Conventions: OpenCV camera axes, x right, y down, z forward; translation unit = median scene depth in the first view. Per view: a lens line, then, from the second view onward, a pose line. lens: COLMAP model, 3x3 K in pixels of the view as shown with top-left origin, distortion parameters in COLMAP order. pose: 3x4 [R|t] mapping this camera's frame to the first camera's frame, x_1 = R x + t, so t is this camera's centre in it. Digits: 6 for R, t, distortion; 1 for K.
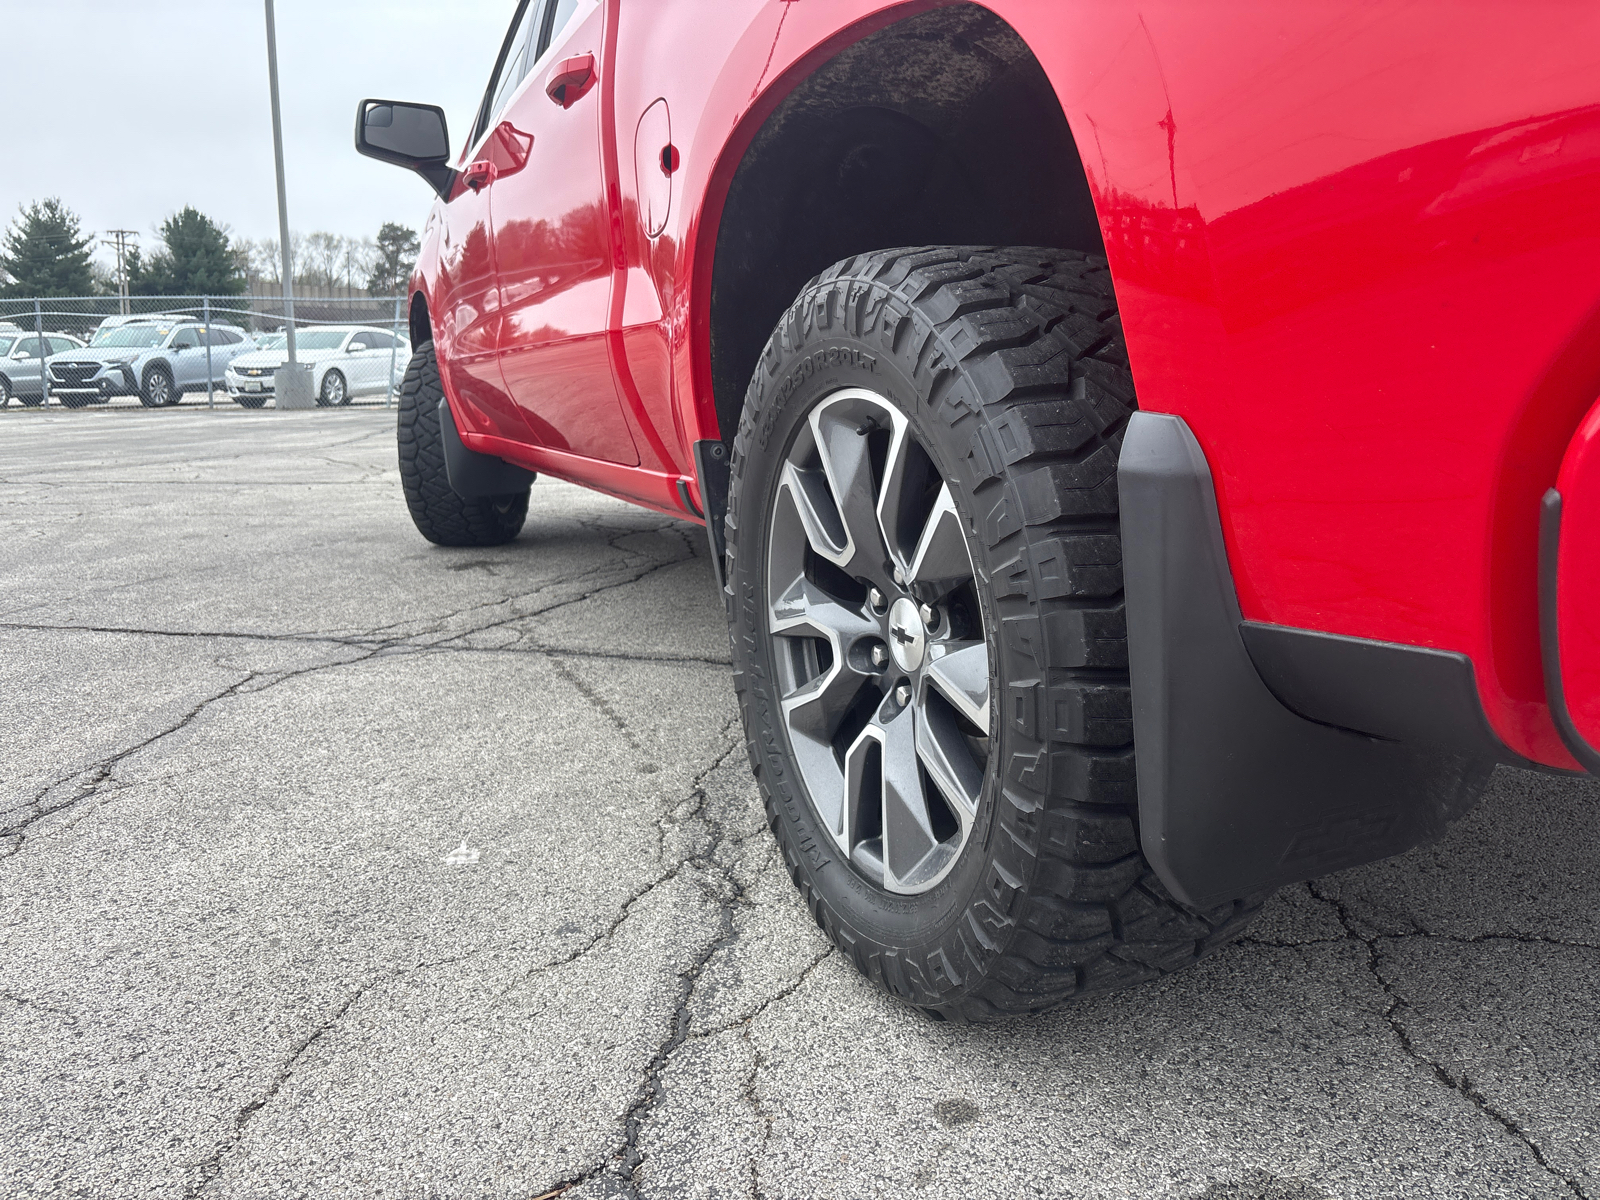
lens RADIAL K [[1200.8, 0, 822.7], [0, 1200.8, 592.2], [0, 0, 1]] dist [0.081387, -0.116403]
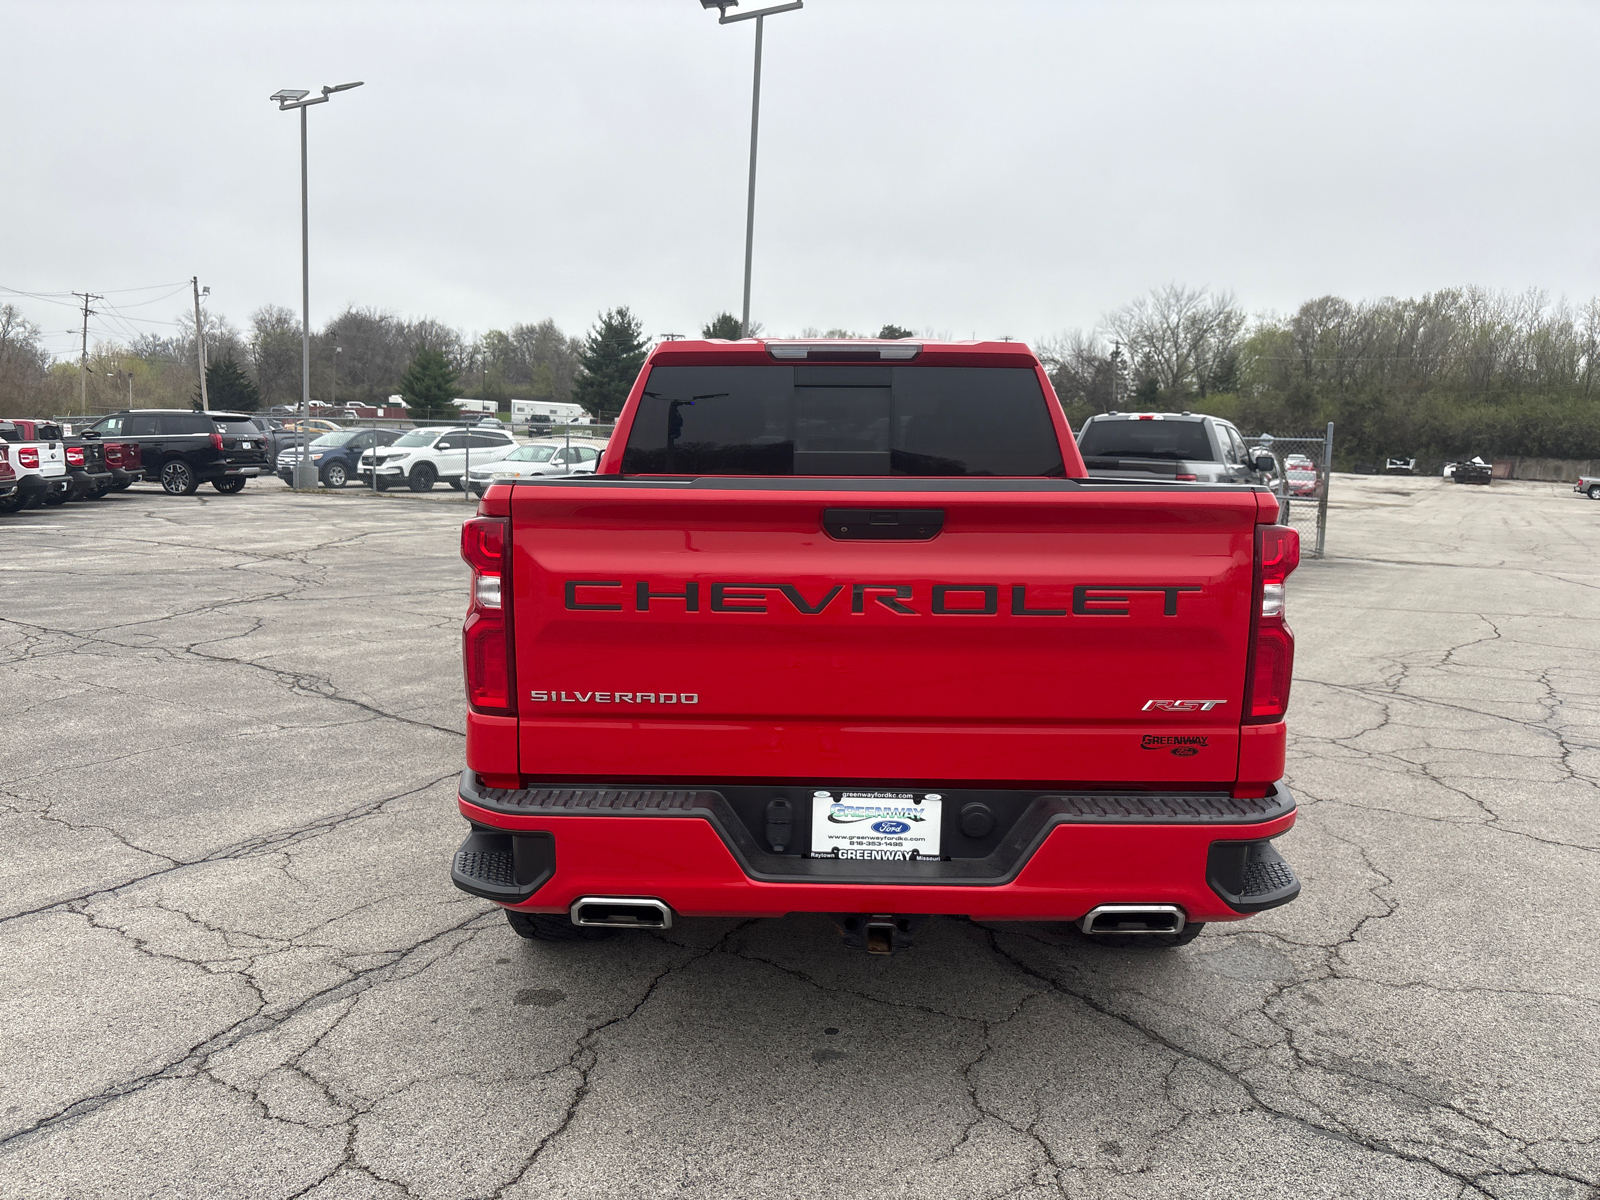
lens RADIAL K [[1201.8, 0, 797.4], [0, 1201.8, 578.5], [0, 0, 1]] dist [0.026018, -0.008125]
pose [[0.918374, 0.076711, -0.388206, 1.525467], [-0.108746, 0.992184, -0.061200, -0.347675], [0.380477, 0.098420, 0.919538, -1.312606]]
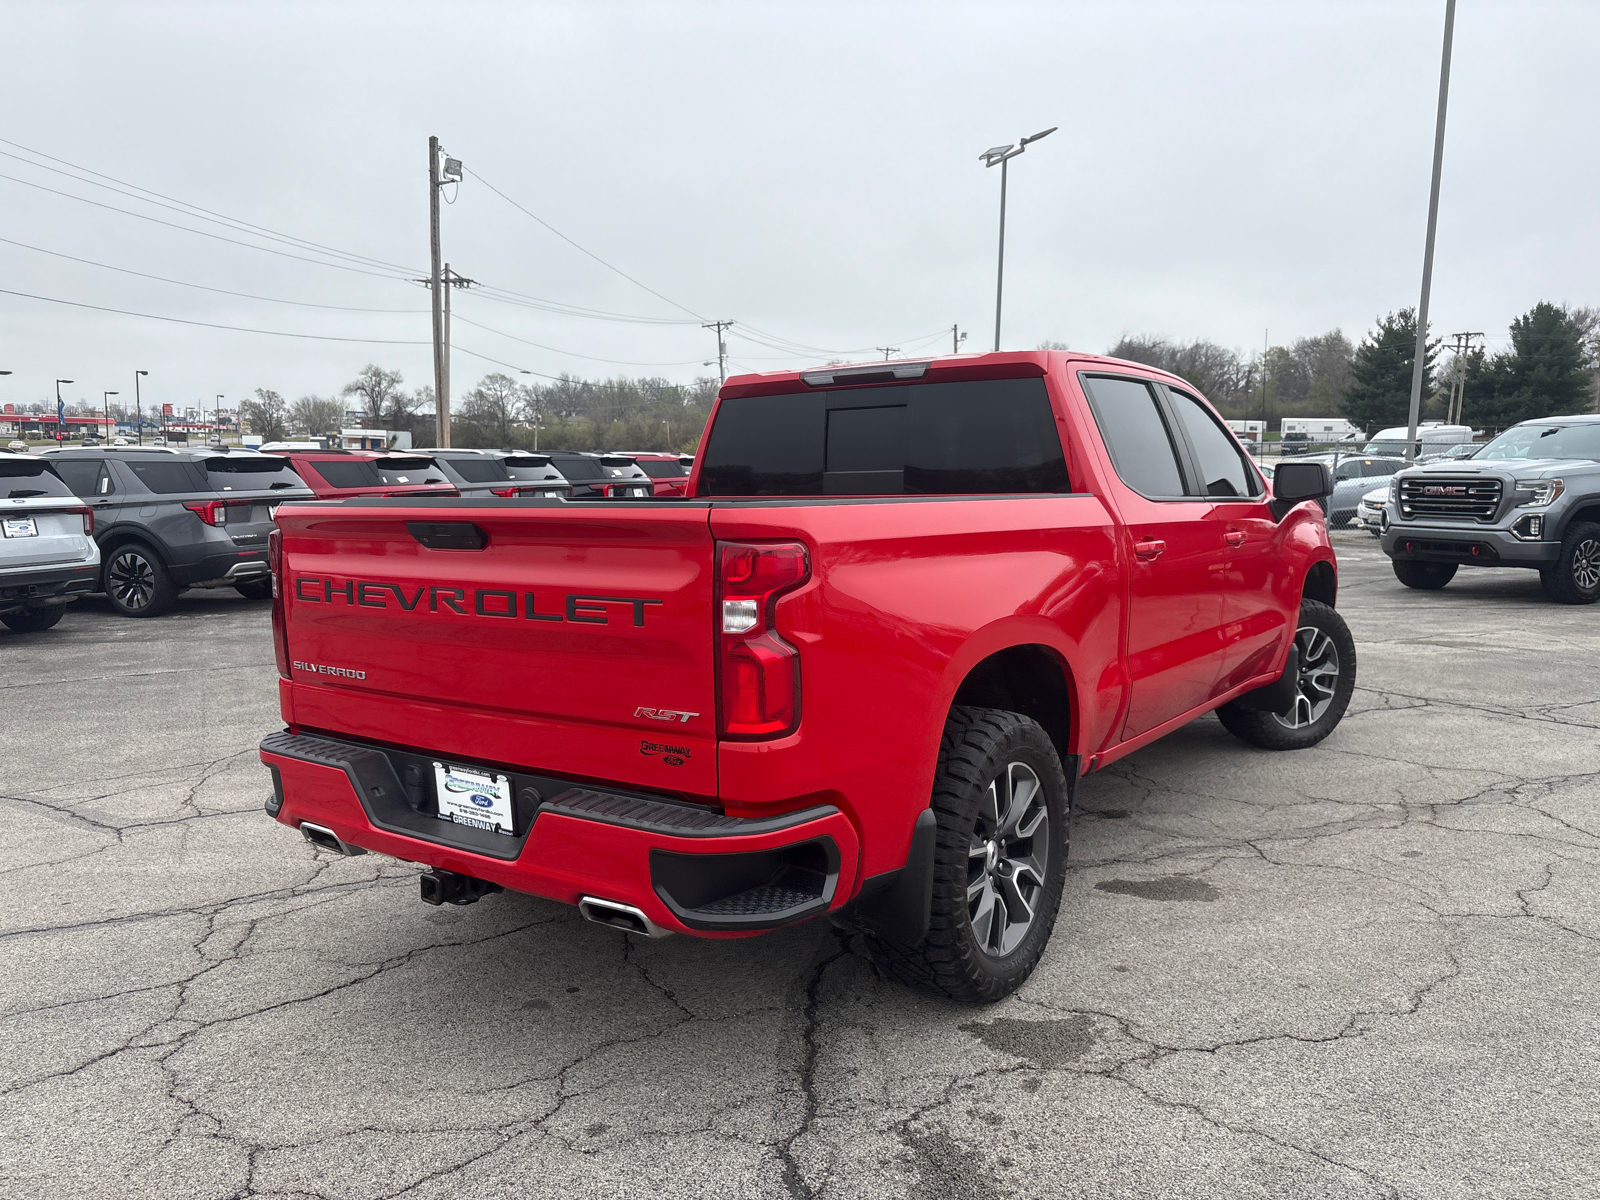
lens RADIAL K [[1204.5, 0, 795.6], [0, 1204.5, 587.7], [0, 0, 1]] dist [0.025903, 0.005485]
pose [[0.524872, 0.095016, -0.845861, 3.035337], [-0.159947, 0.987057, 0.011627, -0.583551], [0.836018, 0.129190, 0.533277, -0.243284]]
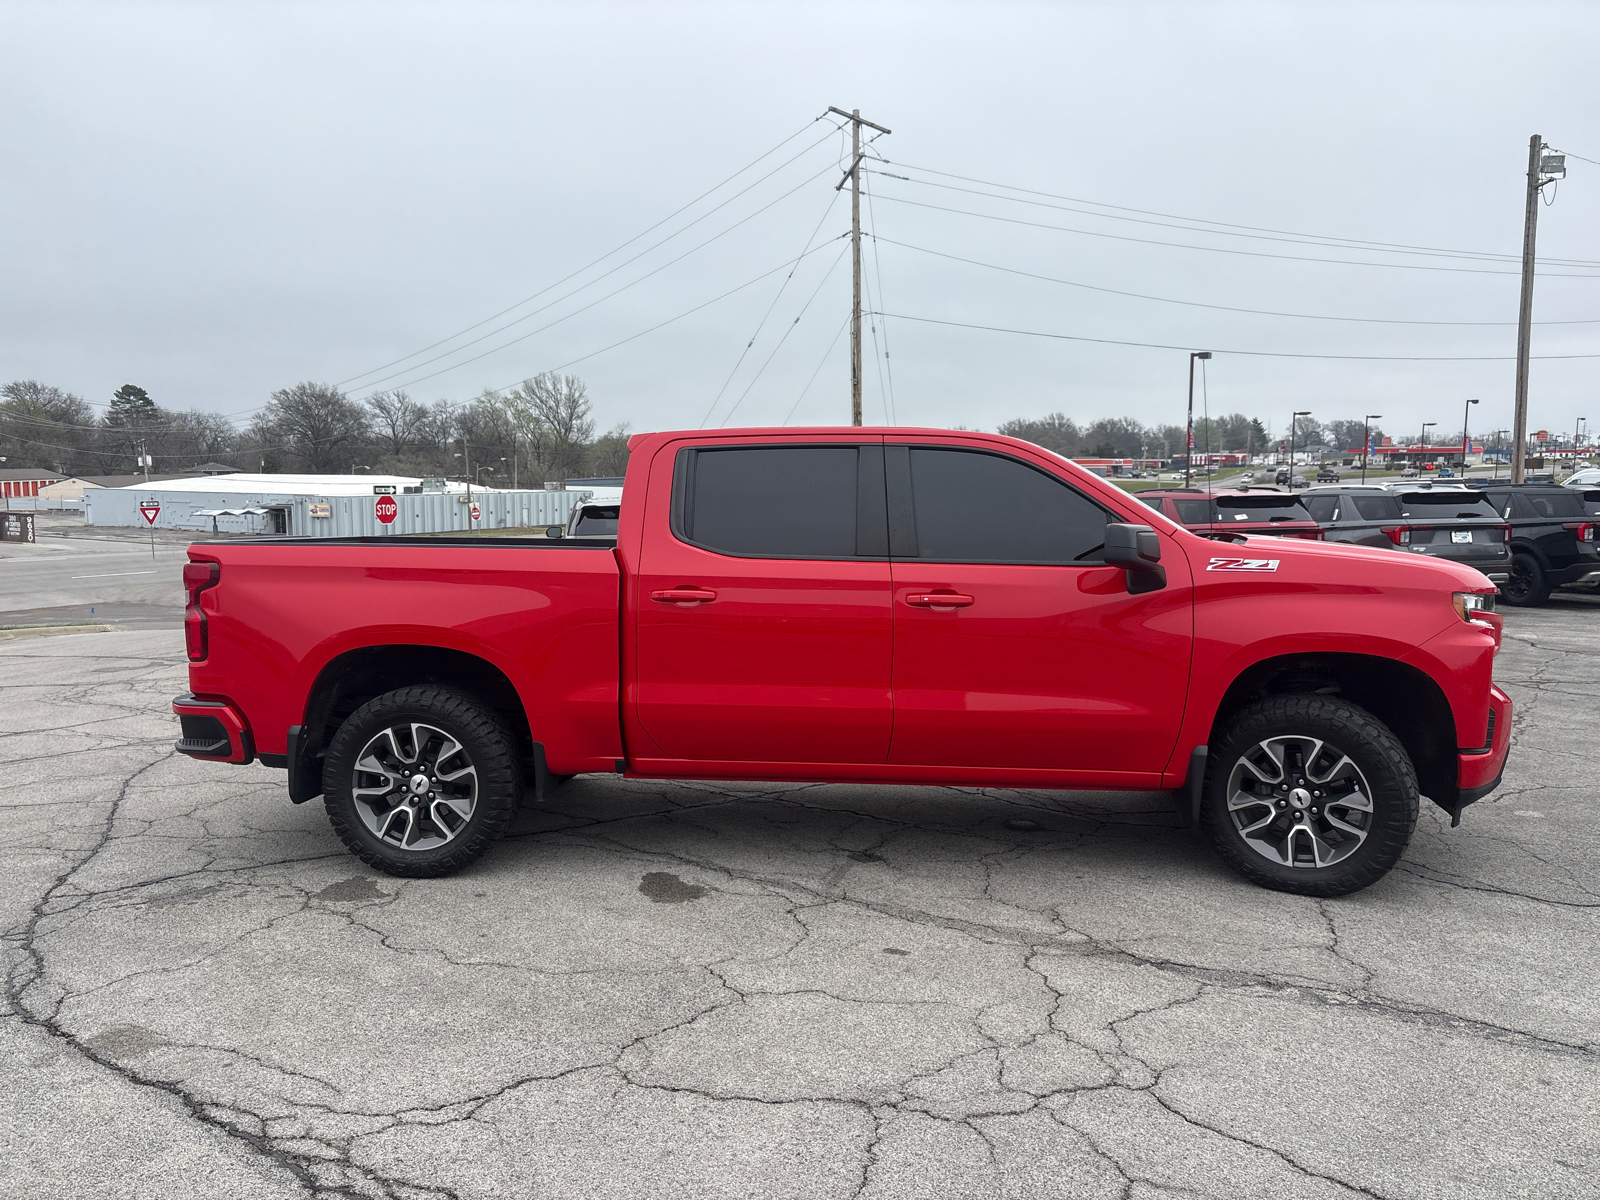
lens RADIAL K [[1204.5, 0, 795.6], [0, 1204.5, 587.7], [0, 0, 1]] dist [0.025903, 0.005485]
pose [[-0.453265, 0.078679, -0.887897, 3.919000], [-0.156127, 0.973691, 0.165983, -1.443228], [0.877596, 0.213859, -0.429056, 3.850043]]
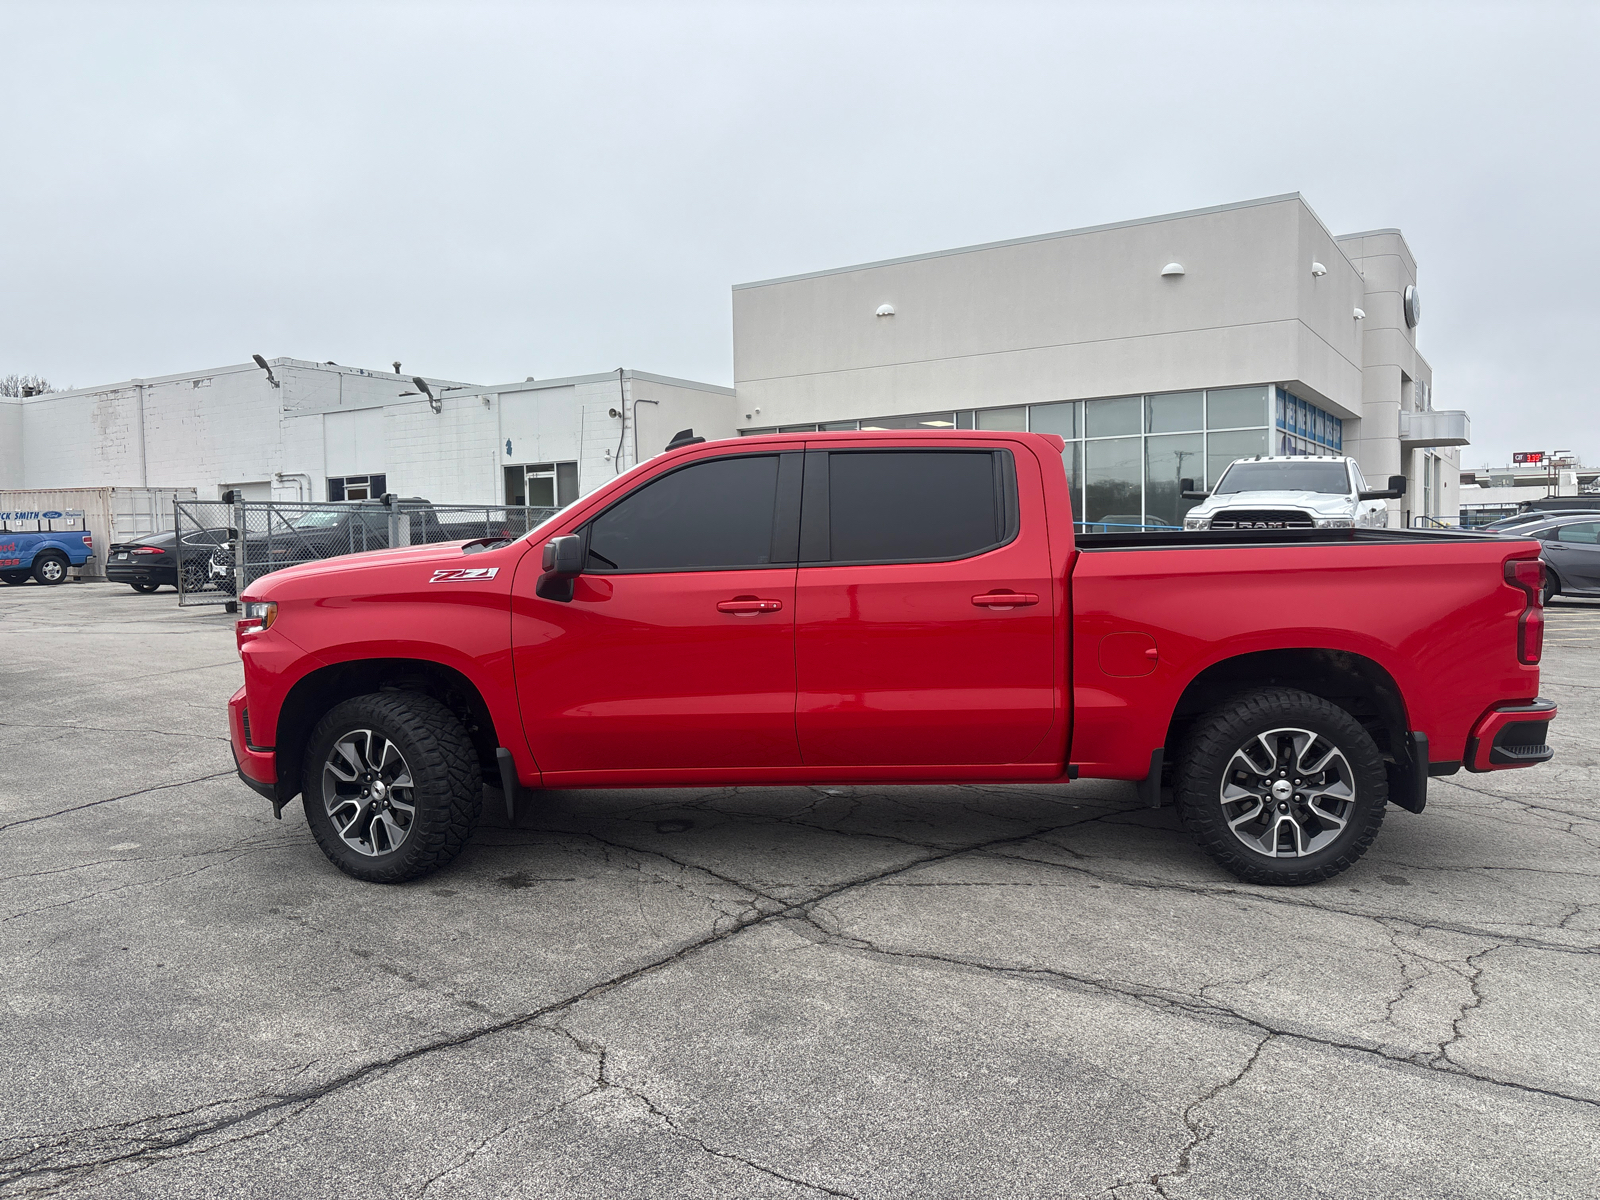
lens RADIAL K [[1165.9, 0, 800.0], [0, 1165.9, 600.0], [0, 0, 1]] dist [0.022156, -0.005746]
pose [[0.446796, -0.056614, 0.892843, -3.529536], [0.171019, 0.984996, -0.023124, -0.664180], [-0.878138, 0.163025, 0.449775, 0.539724]]
